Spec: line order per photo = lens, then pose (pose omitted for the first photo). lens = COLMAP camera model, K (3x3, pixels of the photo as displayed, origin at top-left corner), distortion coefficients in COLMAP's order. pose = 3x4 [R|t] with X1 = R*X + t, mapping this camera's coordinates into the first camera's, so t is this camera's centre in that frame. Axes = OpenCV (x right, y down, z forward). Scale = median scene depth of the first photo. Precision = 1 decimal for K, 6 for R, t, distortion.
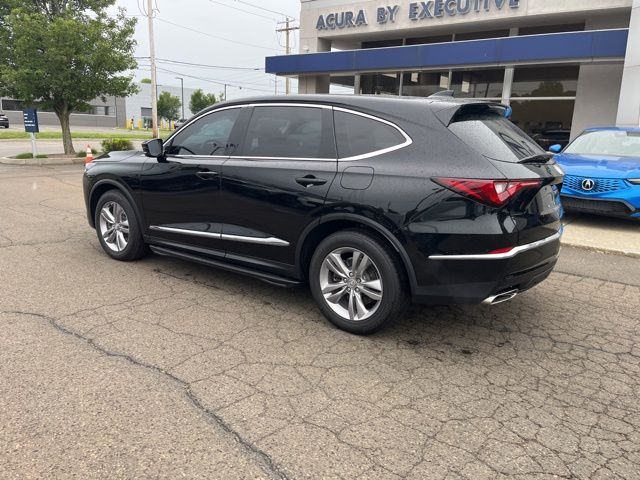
lens RADIAL K [[482.3, 0, 318.7], [0, 482.3, 235.1], [0, 0, 1]] dist [0.077390, -0.095745]
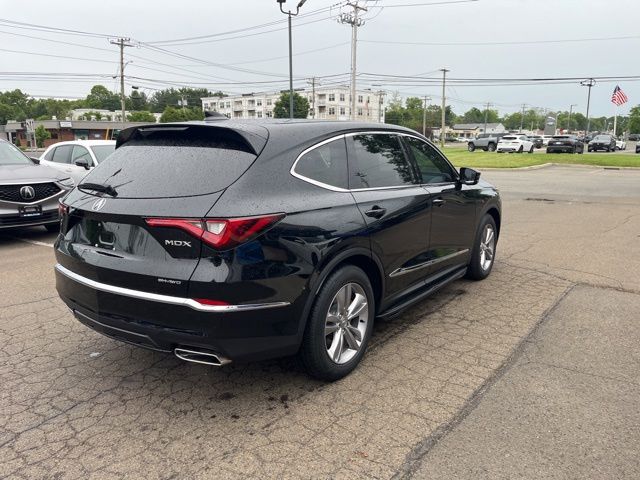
lens RADIAL K [[482.3, 0, 318.4], [0, 482.3, 236.5], [0, 0, 1]] dist [0.077390, -0.095745]
pose [[0.004249, 0.158743, -0.987311, 1.081398], [-0.209206, 0.965613, 0.154354, -0.235072], [0.977862, 0.205896, 0.037312, 1.113846]]
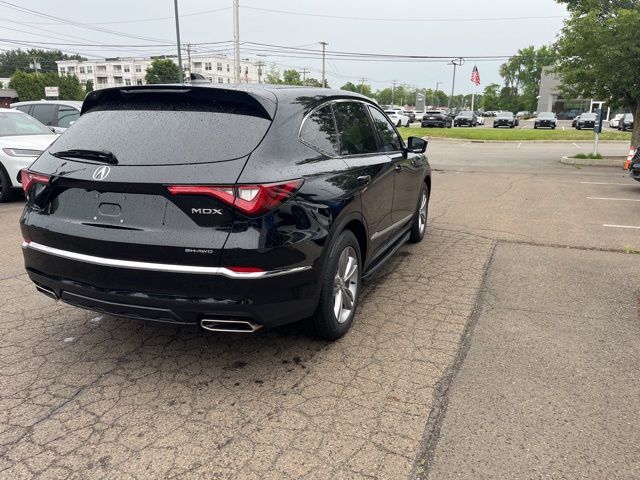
lens RADIAL K [[482.3, 0, 319.4], [0, 482.3, 242.9], [0, 0, 1]] dist [0.077390, -0.095745]
pose [[0.247809, 0.216409, -0.944329, 1.078570], [-0.206698, 0.964099, 0.166698, -0.185217], [0.946502, 0.153882, 0.283644, 0.933848]]
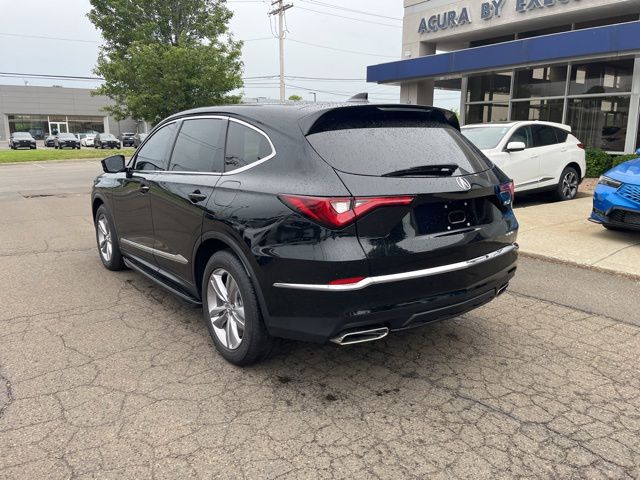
lens RADIAL K [[482.3, 0, 318.7], [0, 482.3, 234.5], [0, 0, 1]] dist [0.077390, -0.095745]
pose [[0.958082, 0.019926, -0.285801, 0.414244], [-0.025352, 0.999562, -0.015297, -0.025076], [0.285371, 0.021902, 0.958167, 0.136659]]
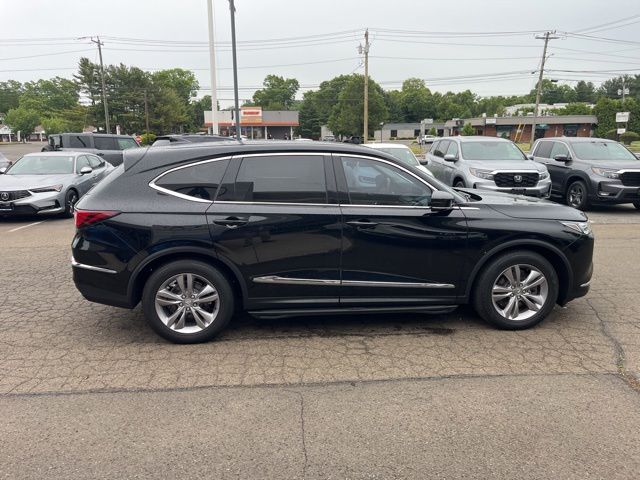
lens RADIAL K [[482.3, 0, 319.1], [0, 482.3, 233.9], [0, 0, 1]] dist [0.077390, -0.095745]
pose [[-0.741419, 0.101298, -0.663353, 0.788281], [-0.162487, 0.932022, 0.323934, -0.493371], [0.651073, 0.347957, -0.674559, 2.017172]]
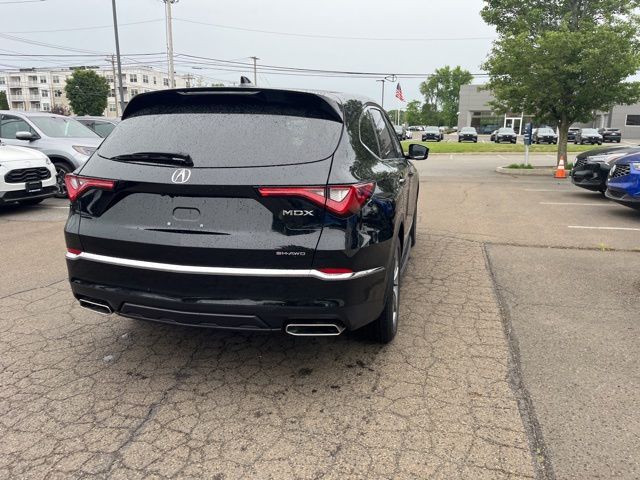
lens RADIAL K [[482.3, 0, 317.5], [0, 482.3, 235.9], [0, 0, 1]] dist [0.077390, -0.095745]
pose [[0.381357, 0.169253, -0.908802, 1.018123], [-0.195944, 0.975558, 0.099462, -0.130470], [0.903423, 0.140143, 0.405200, 0.754854]]
